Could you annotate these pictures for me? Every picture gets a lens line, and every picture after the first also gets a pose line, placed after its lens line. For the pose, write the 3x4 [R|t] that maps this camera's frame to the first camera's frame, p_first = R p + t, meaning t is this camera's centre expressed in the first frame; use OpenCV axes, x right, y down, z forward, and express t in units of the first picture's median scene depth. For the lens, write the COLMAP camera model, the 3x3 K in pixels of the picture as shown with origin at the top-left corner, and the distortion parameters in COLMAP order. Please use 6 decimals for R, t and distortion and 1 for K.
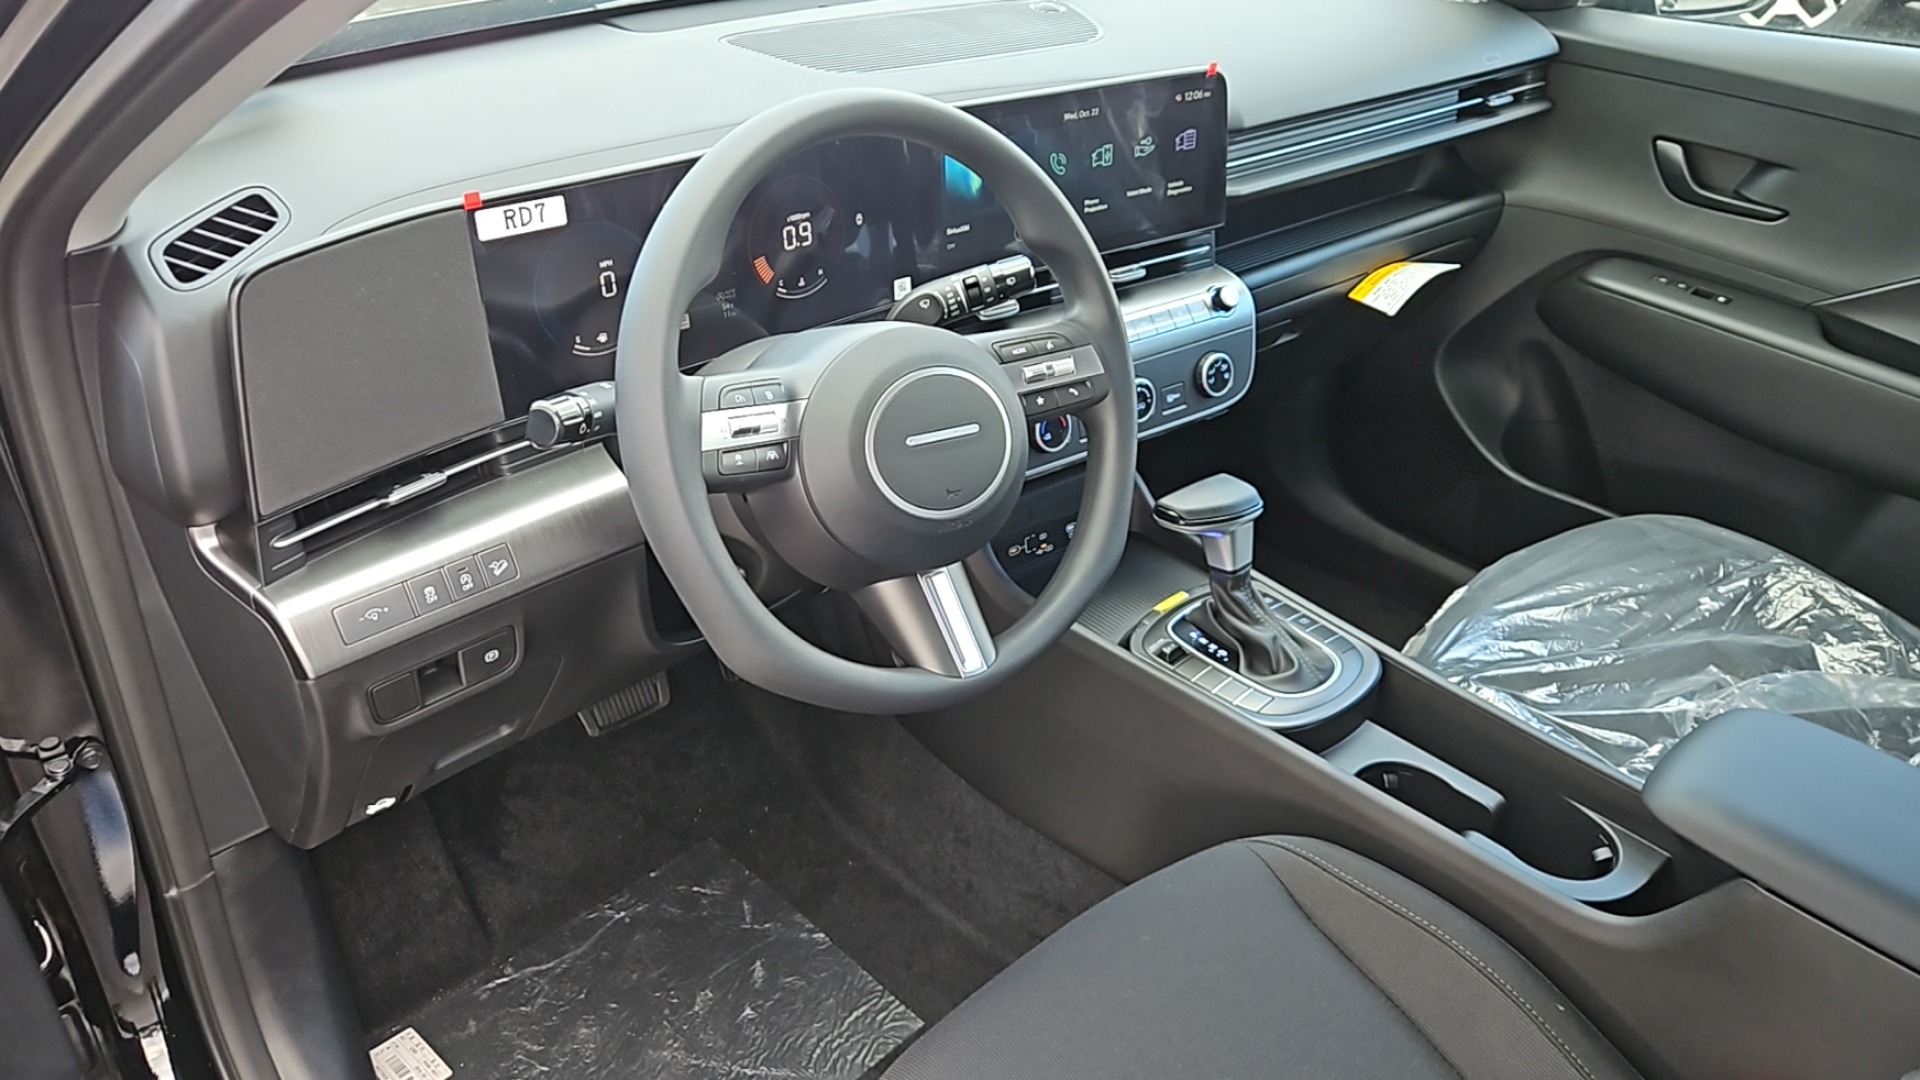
lens RADIAL K [[1422.0, 0, 964.5], [0, 1422.0, 540.8], [0, 0, 1]] dist [0.061950, -0.037036]
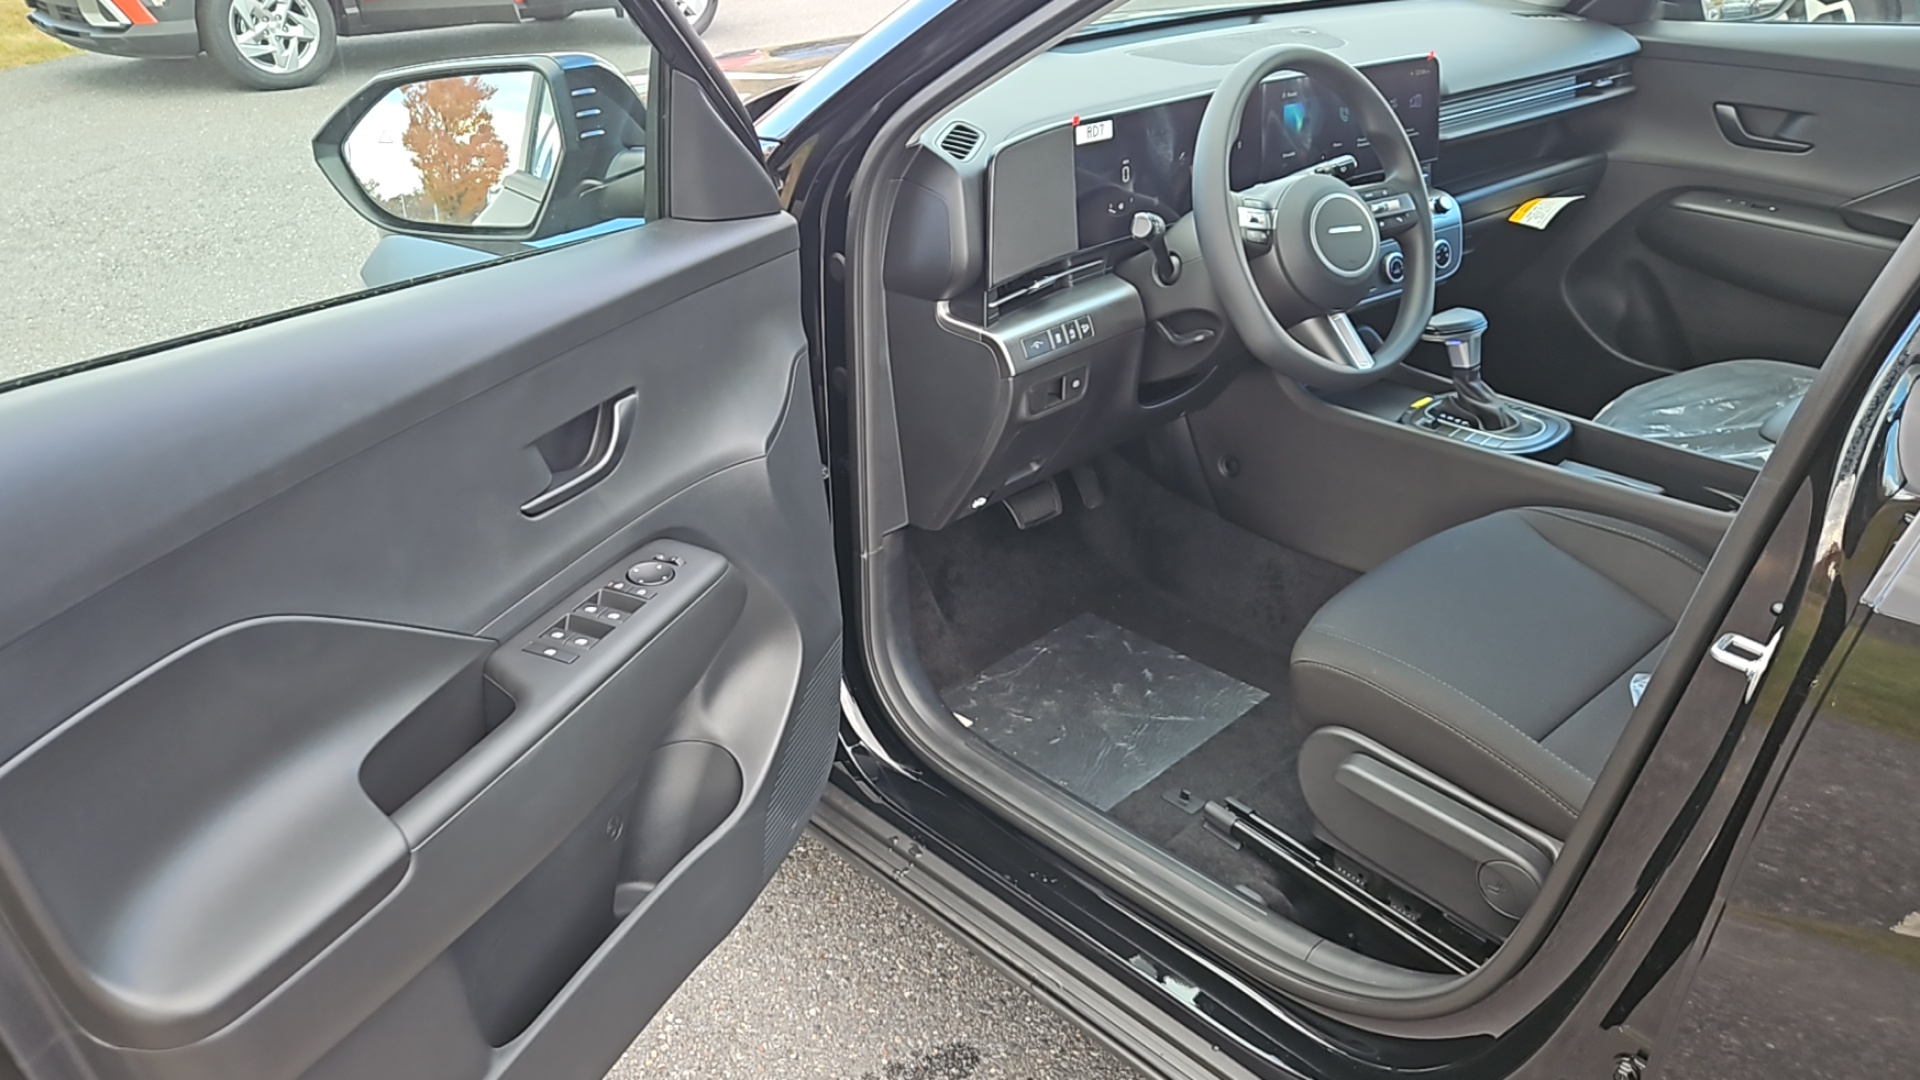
lens RADIAL K [[1422.0, 0, 951.8], [0, 1422.0, 544.4], [0, 0, 1]] dist [0.061950, -0.037036]
pose [[0.998479, -0.047217, -0.028471, -0.335605], [0.044758, 0.995664, -0.081549, 0.312485], [0.032198, 0.080151, 0.996263, -0.548869]]
